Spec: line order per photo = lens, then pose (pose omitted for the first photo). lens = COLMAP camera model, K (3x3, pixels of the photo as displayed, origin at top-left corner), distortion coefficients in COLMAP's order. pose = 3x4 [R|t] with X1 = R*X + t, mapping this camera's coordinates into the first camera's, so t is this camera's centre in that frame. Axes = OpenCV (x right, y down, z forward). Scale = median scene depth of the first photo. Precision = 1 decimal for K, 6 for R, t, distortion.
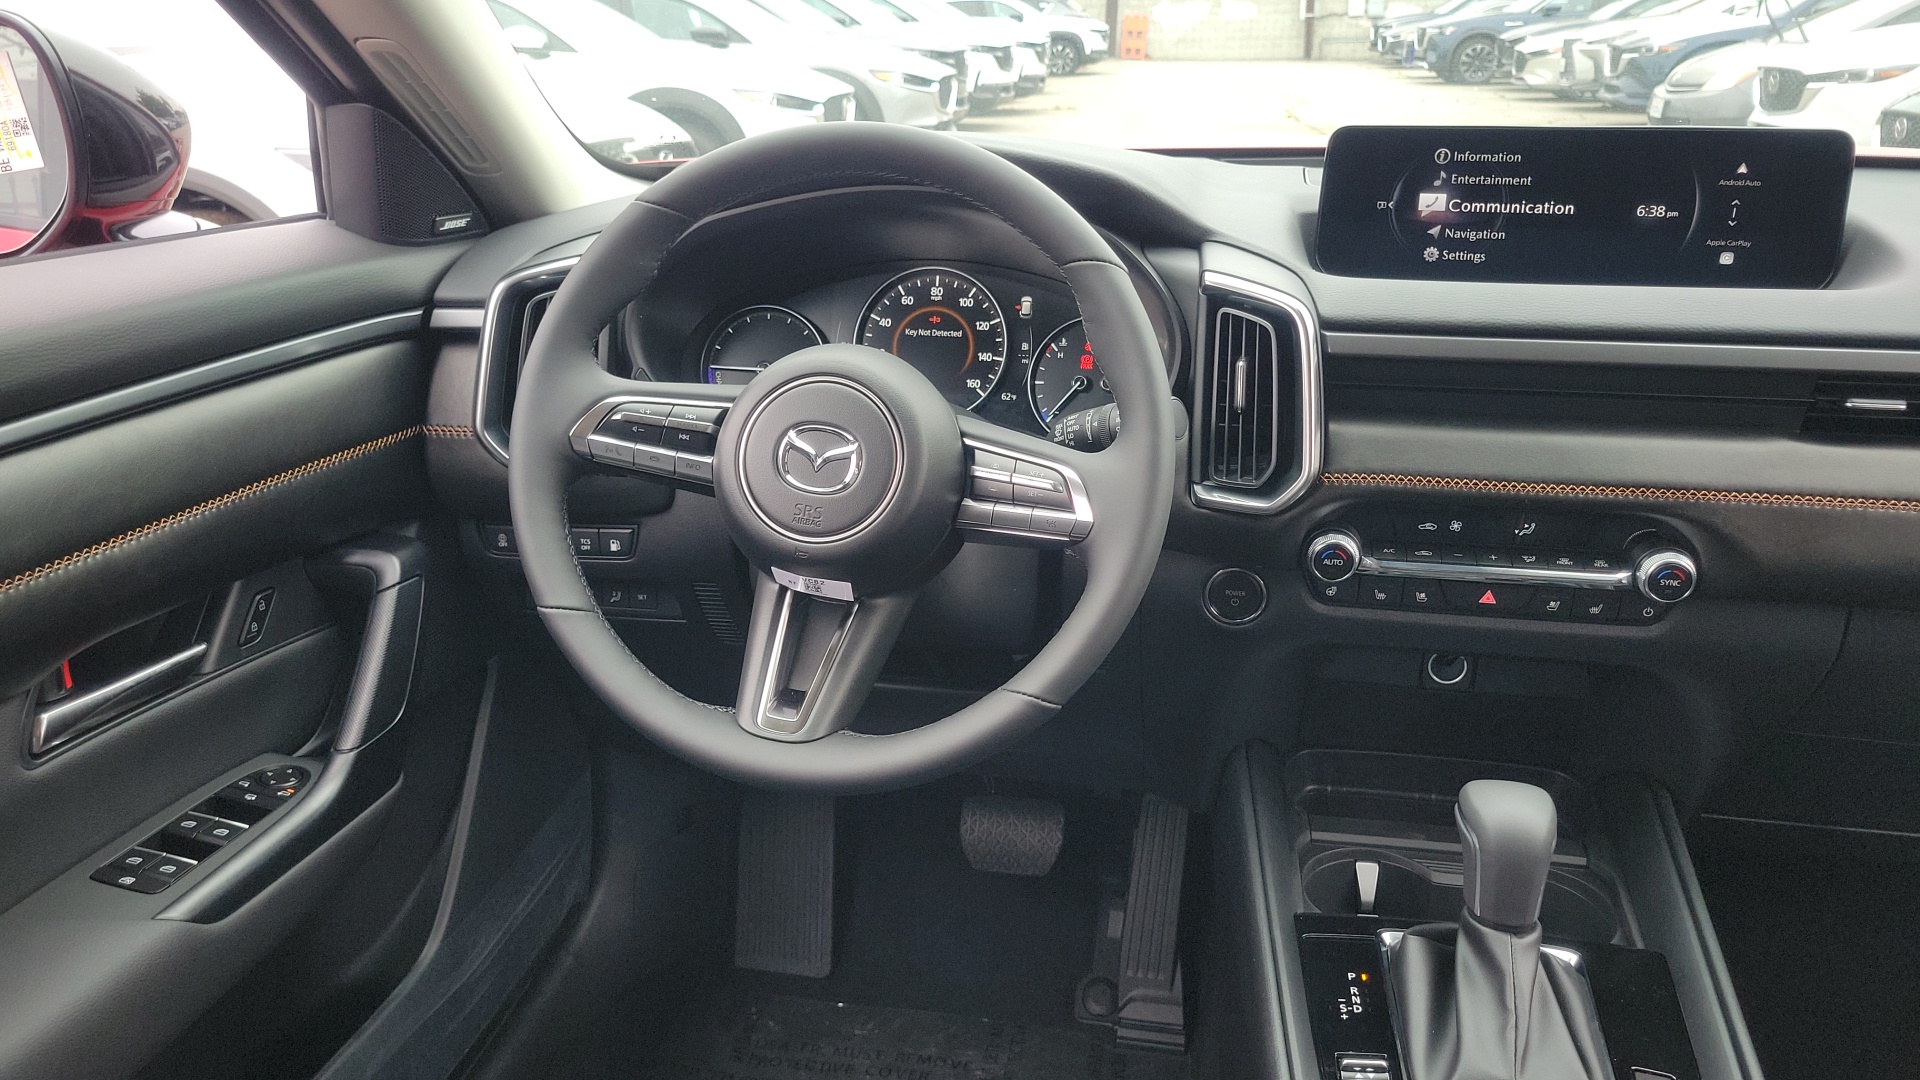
lens RADIAL K [[1463.0, 0, 941.7], [0, 1463.0, 547.3], [0, 0, 1]] dist [0.039179, -0.031344]
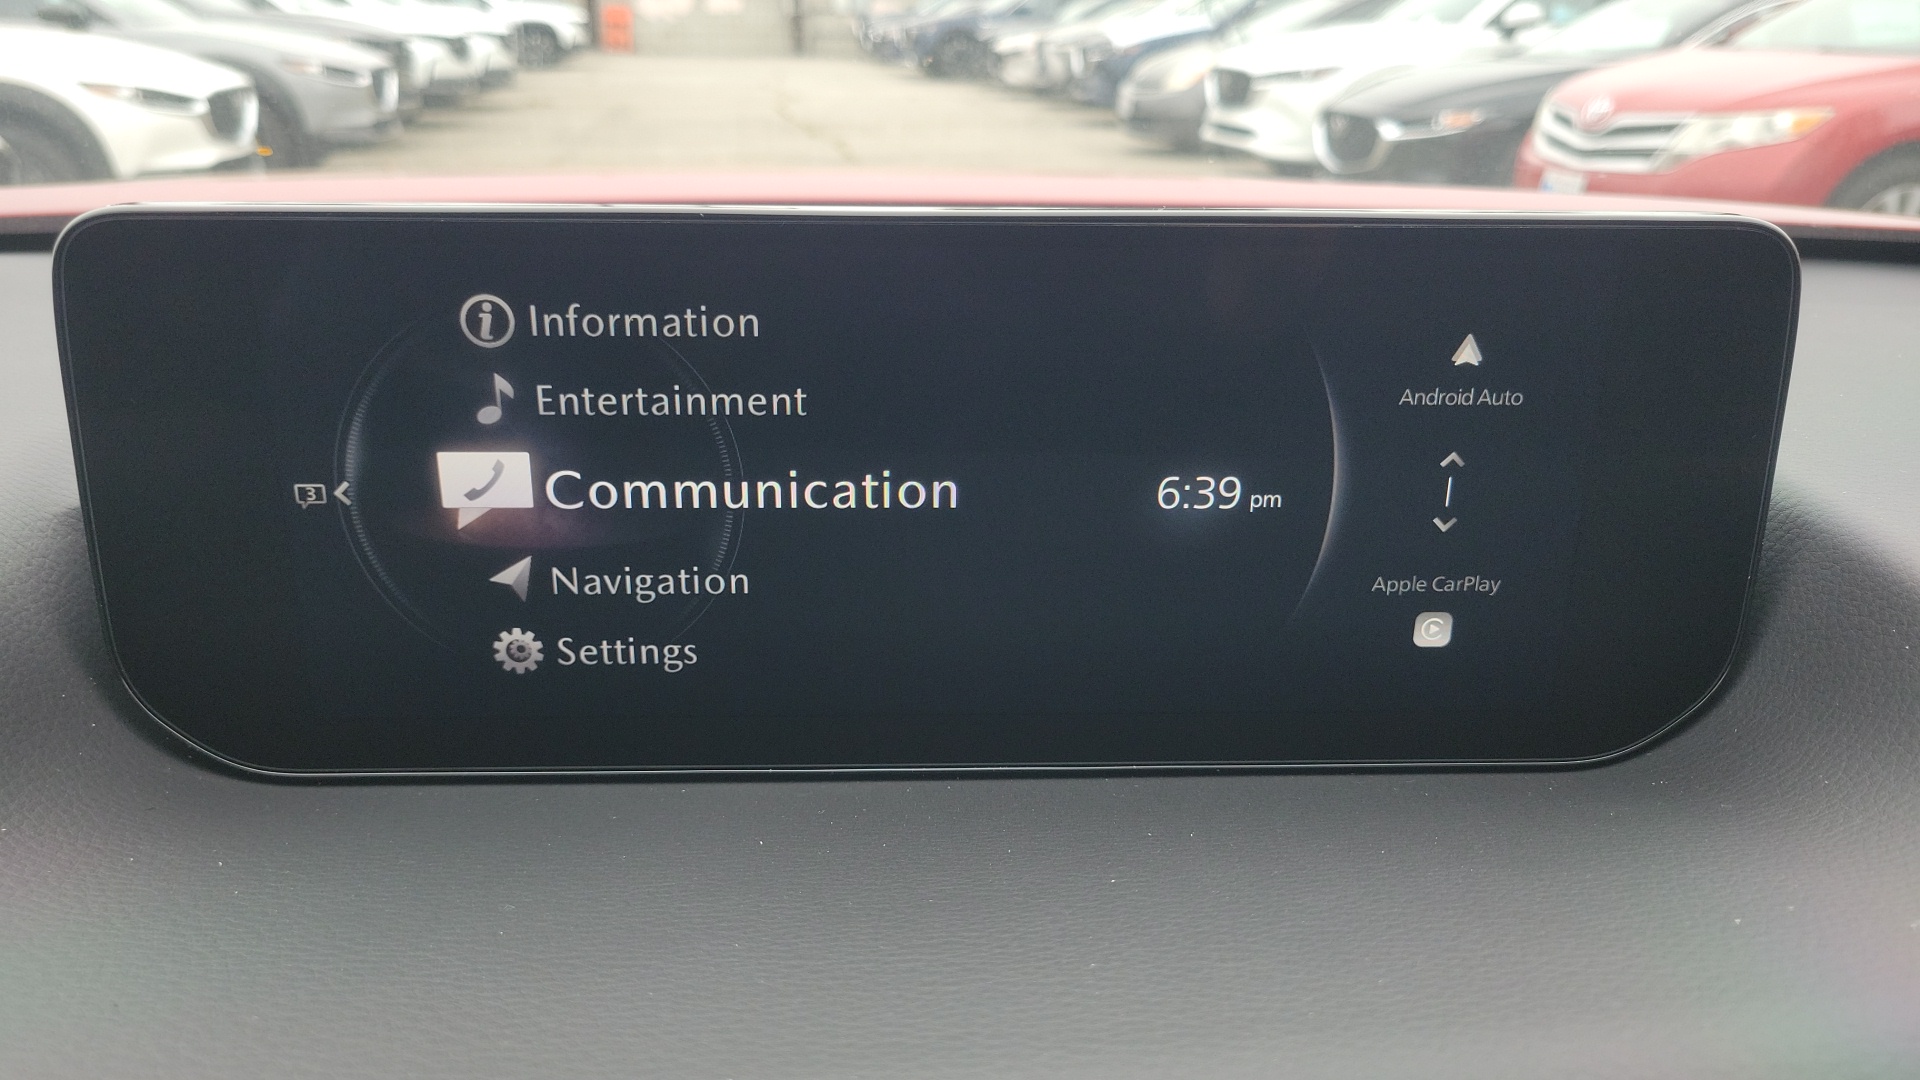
lens RADIAL K [[1463.0, 0, 957.5], [0, 1463.0, 548.1], [0, 0, 1]] dist [0.039179, -0.031344]
pose [[0.947153, -0.095169, 0.306340, 0.335472], [0.094274, 0.995388, 0.017750, -0.220956], [-0.306616, 0.012068, 0.951757, 0.717571]]
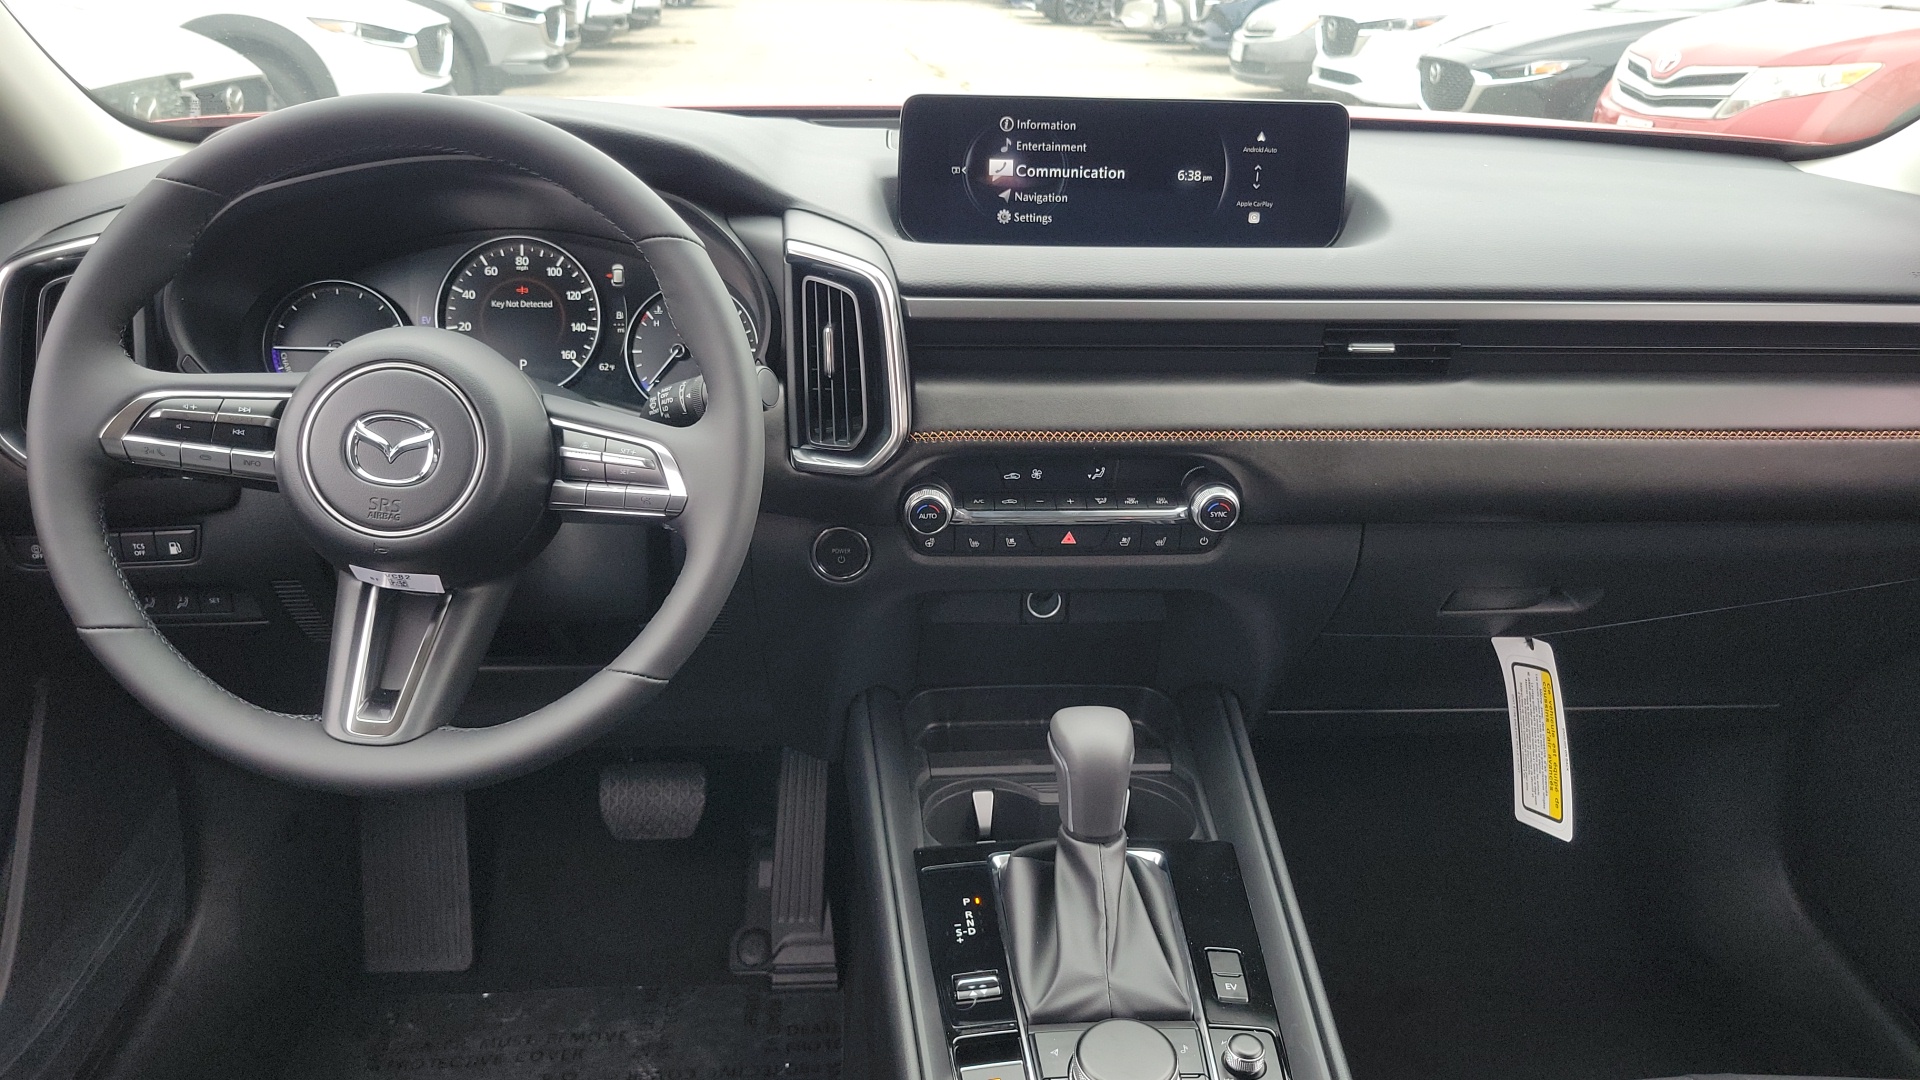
lens RADIAL K [[1463.0, 0, 978.4], [0, 1463.0, 538.3], [0, 0, 1]] dist [0.039179, -0.031344]
pose [[0.964831, -0.074362, 0.252133, 0.031802], [0.065354, 0.996895, 0.043928, -0.016010], [-0.254616, -0.025905, 0.966695, -0.024256]]
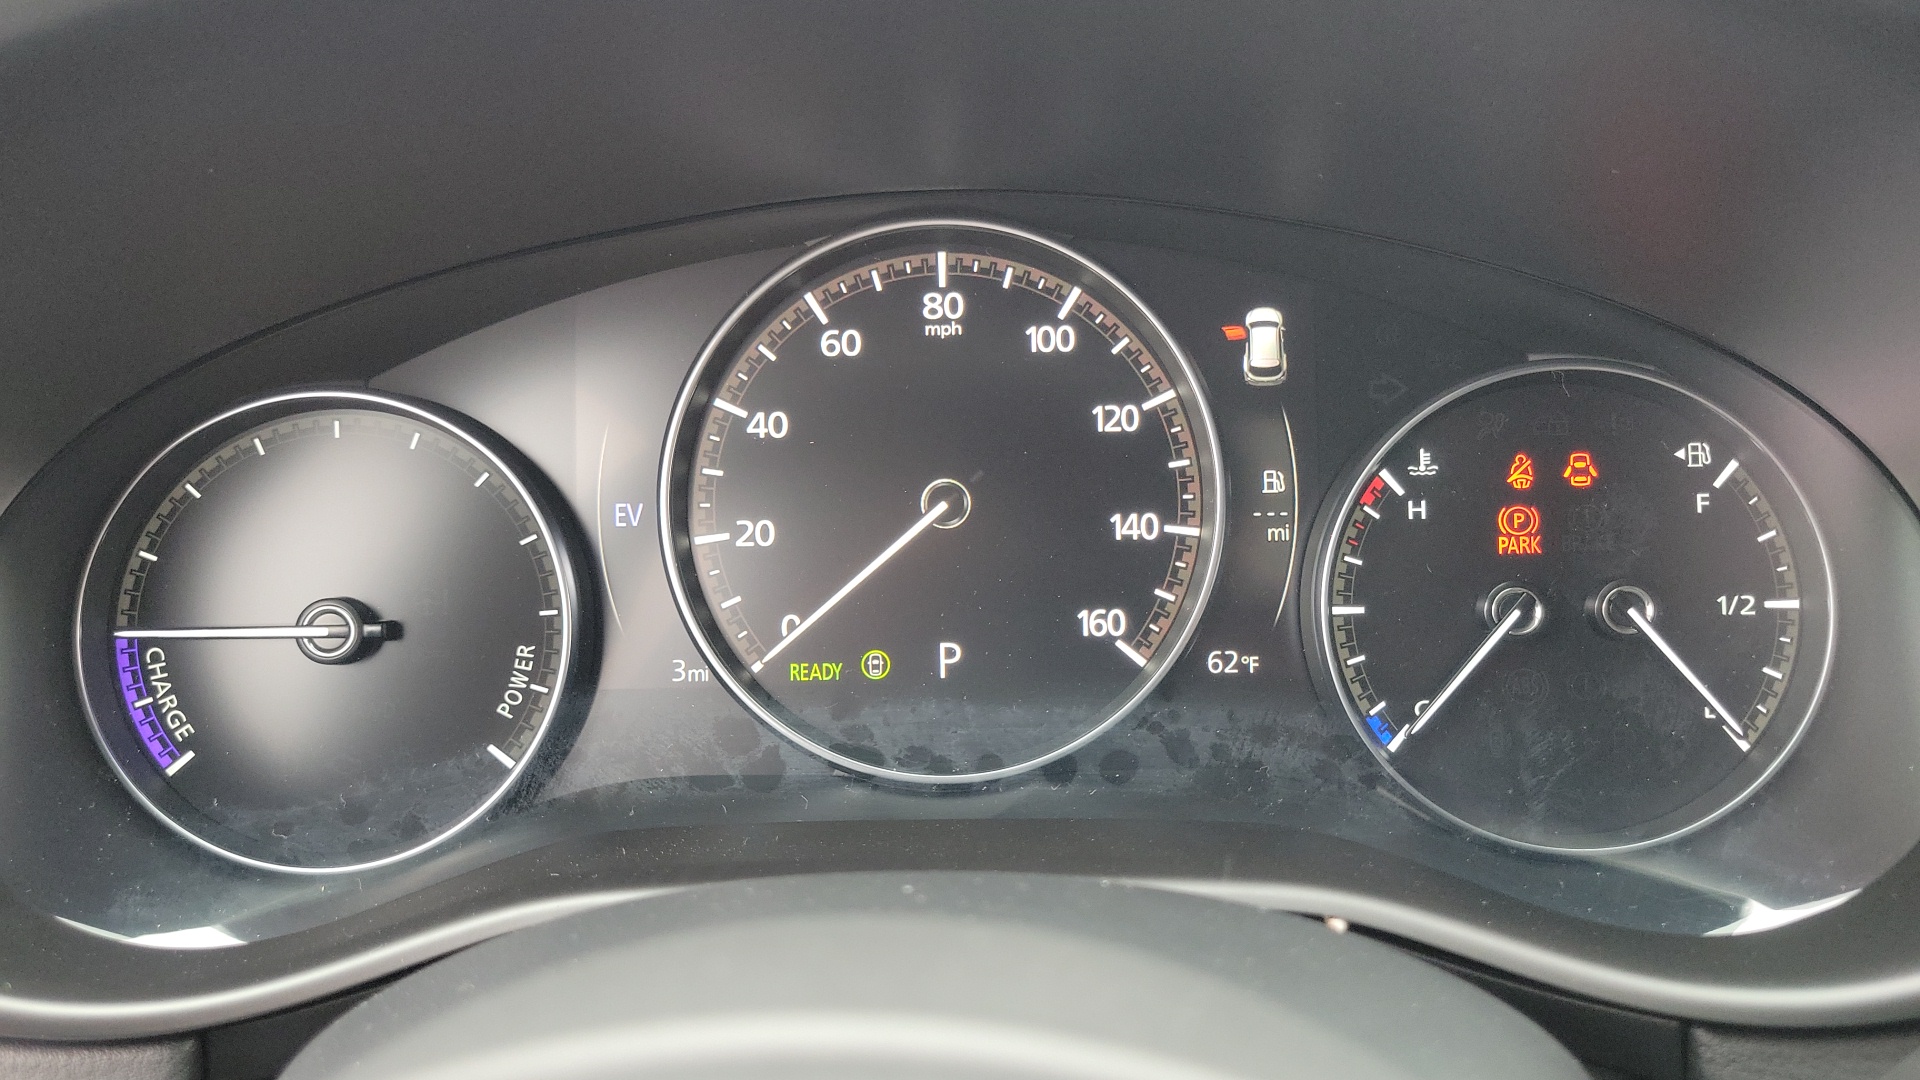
lens RADIAL K [[1463.0, 0, 968.4], [0, 1463.0, 539.1], [0, 0, 1]] dist [0.039179, -0.031344]
pose [[0.982646, -0.079767, 0.167465, -0.054412], [0.079703, 0.996793, 0.007115, -0.142843], [-0.167496, 0.006356, 0.985852, 0.782918]]
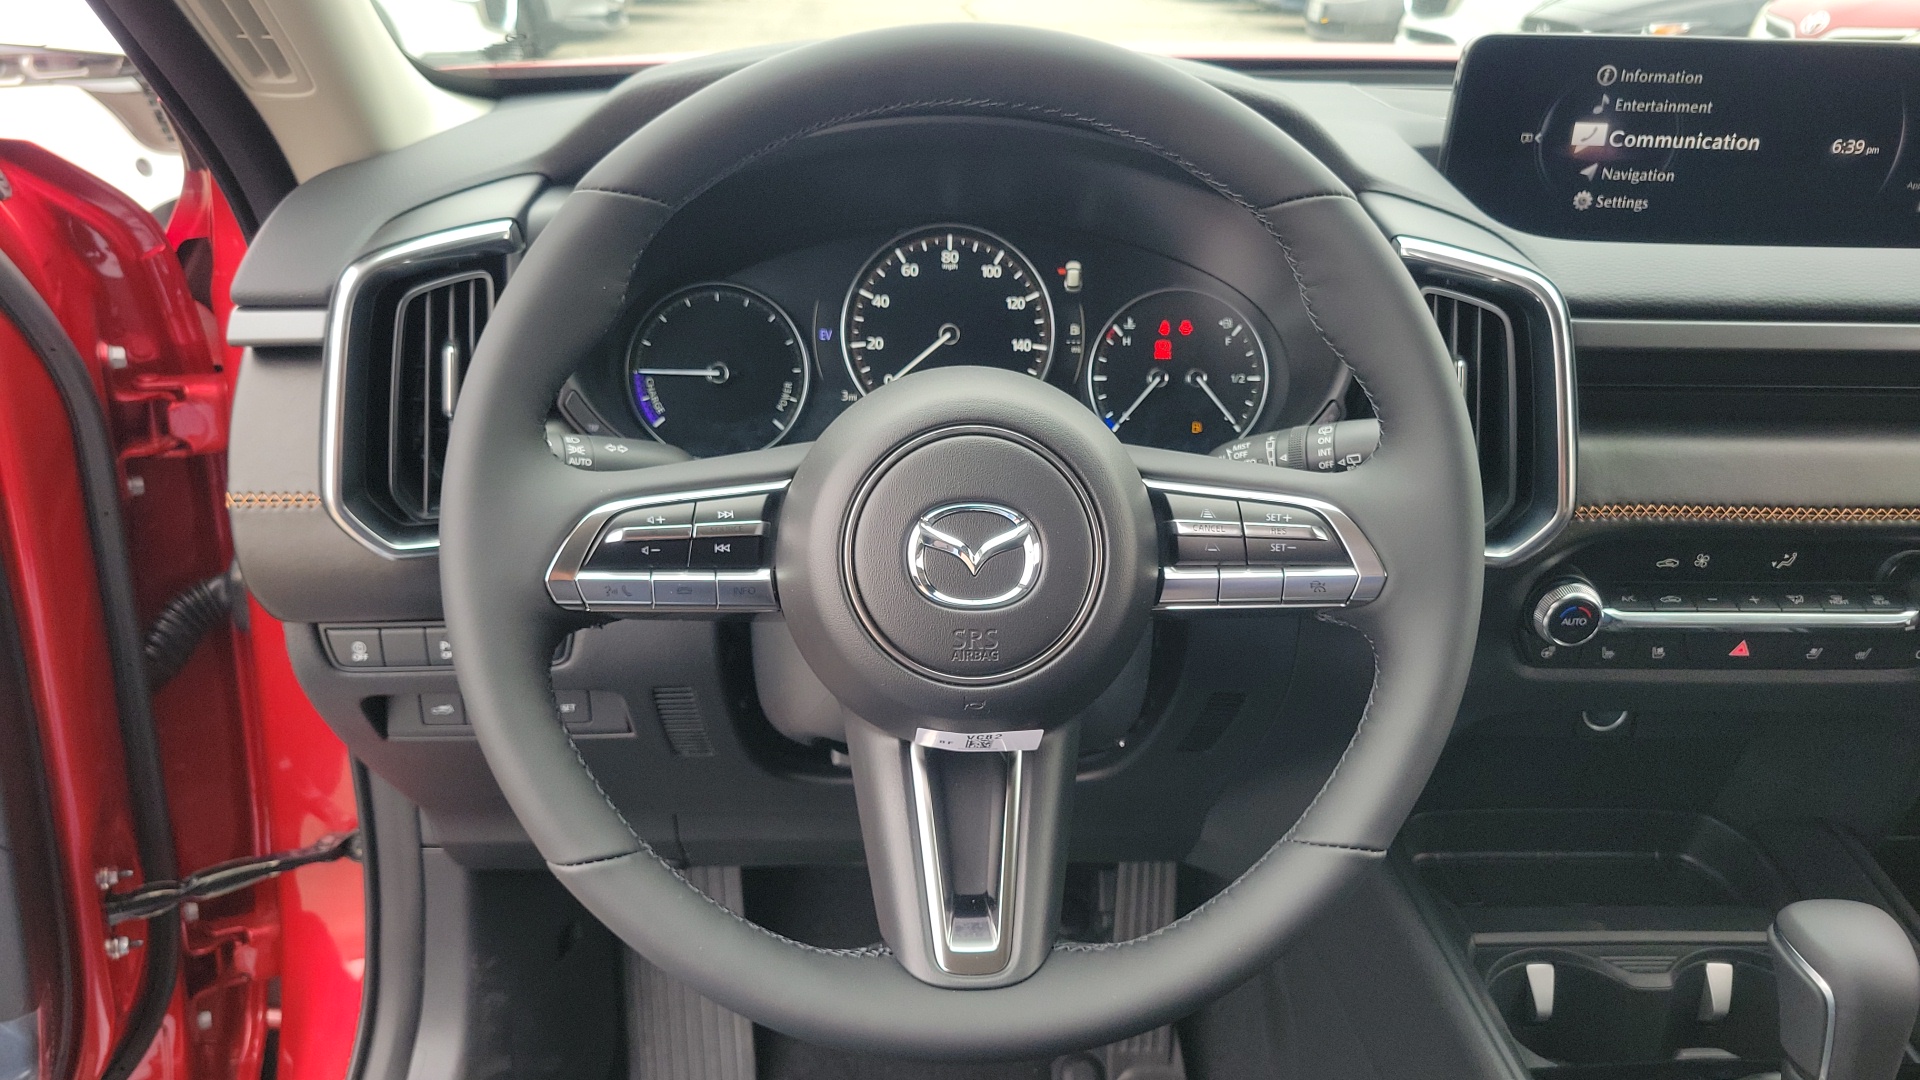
lens RADIAL K [[1463.0, 0, 965.8], [0, 1463.0, 539.3], [0, 0, 1]] dist [0.039179, -0.031344]
pose [[0.970618, -0.066853, 0.231152, -0.190639], [0.052629, 0.996353, 0.067169, -0.090035], [-0.234800, -0.053030, 0.970596, 0.302728]]
